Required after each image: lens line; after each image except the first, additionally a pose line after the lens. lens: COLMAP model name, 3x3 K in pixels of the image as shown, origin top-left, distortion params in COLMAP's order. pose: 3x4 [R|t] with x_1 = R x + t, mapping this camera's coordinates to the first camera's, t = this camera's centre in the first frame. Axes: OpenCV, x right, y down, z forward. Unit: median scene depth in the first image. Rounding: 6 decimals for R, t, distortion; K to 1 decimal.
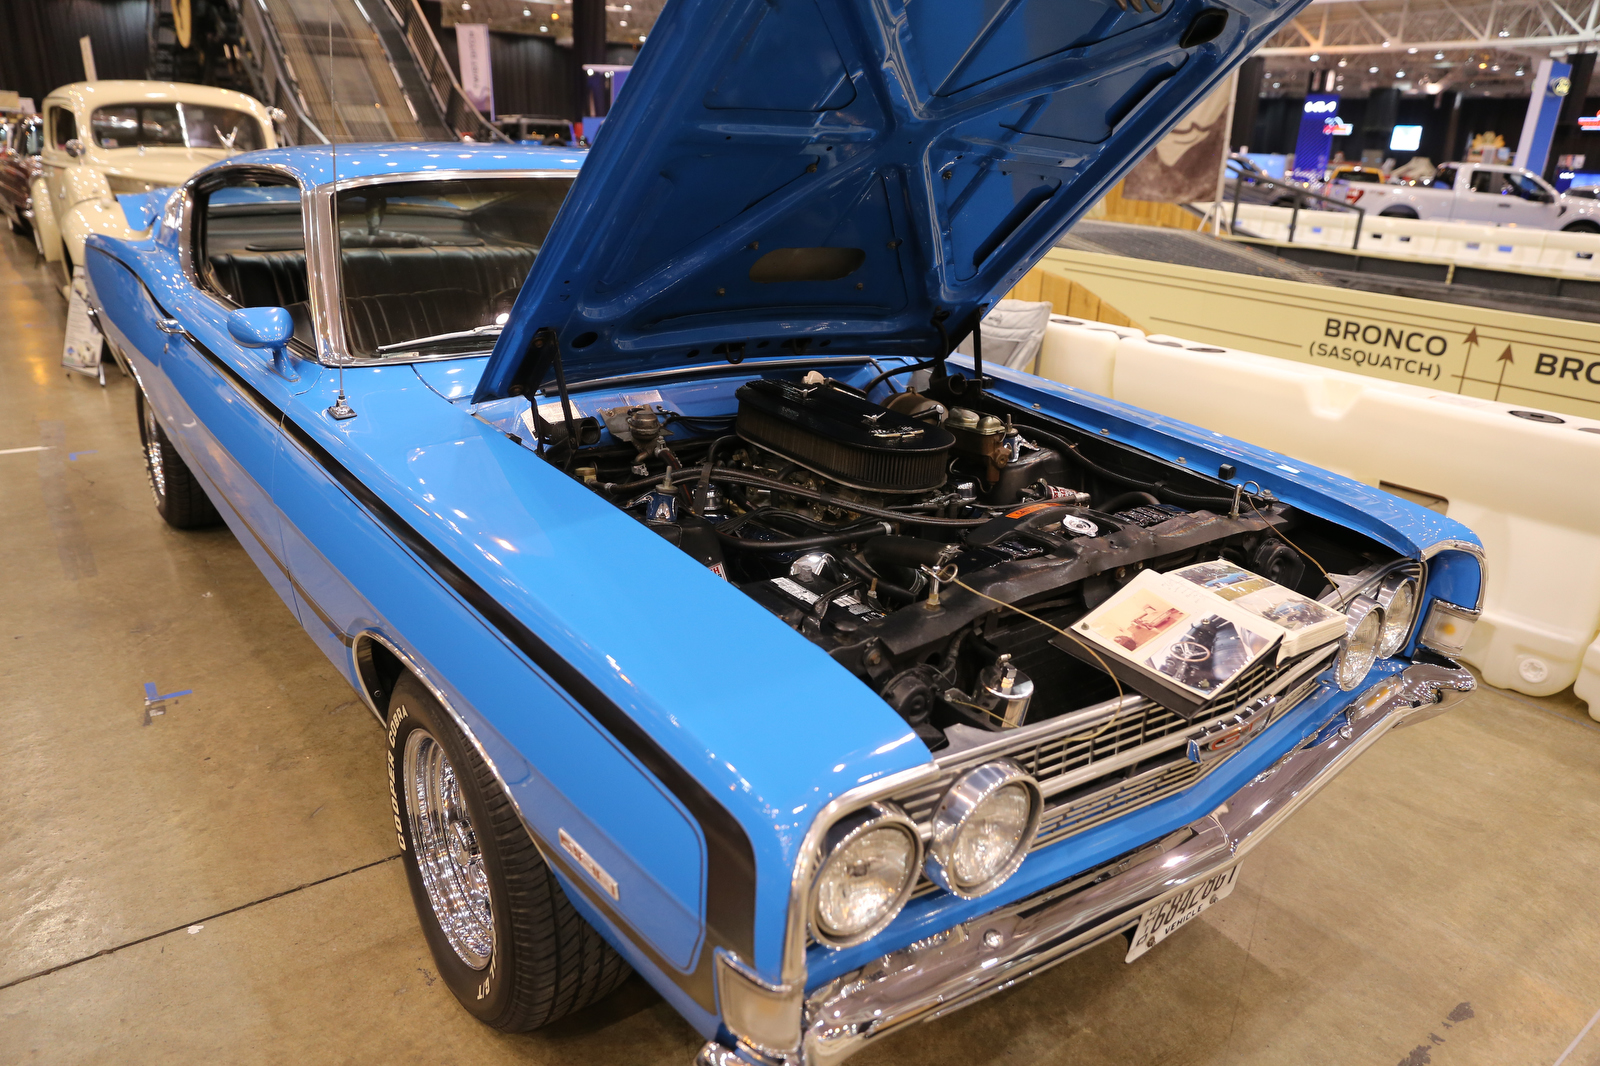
lens RADIAL K [[1110.7, 0, 798.9], [0, 1110.7, 527.9], [0, 0, 1]] dist [-0.063955, 0.030124]
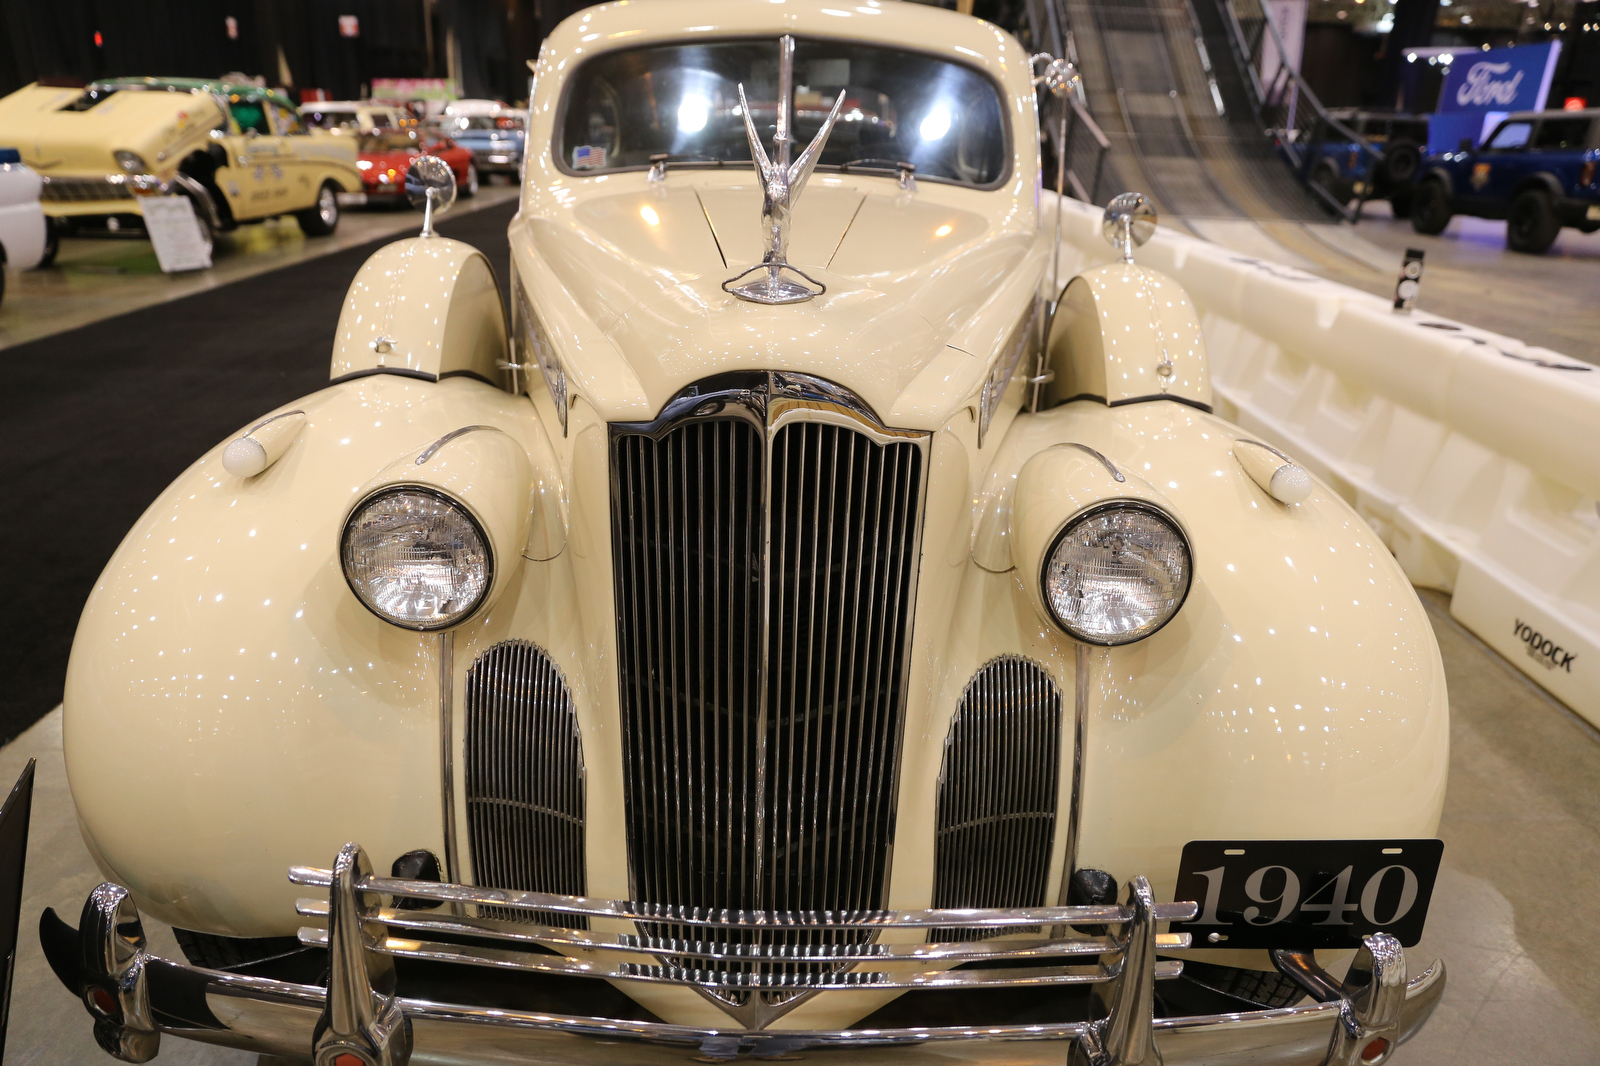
lens RADIAL K [[1110.7, 0, 800.1], [0, 1110.7, 527.1], [0, 0, 1]] dist [-0.063955, 0.030124]
pose [[0.810098, 0.185955, -0.556023, -0.117388], [-0.184983, 0.980995, 0.058569, -0.088316], [0.556347, 0.055408, 0.829101, 0.243135]]
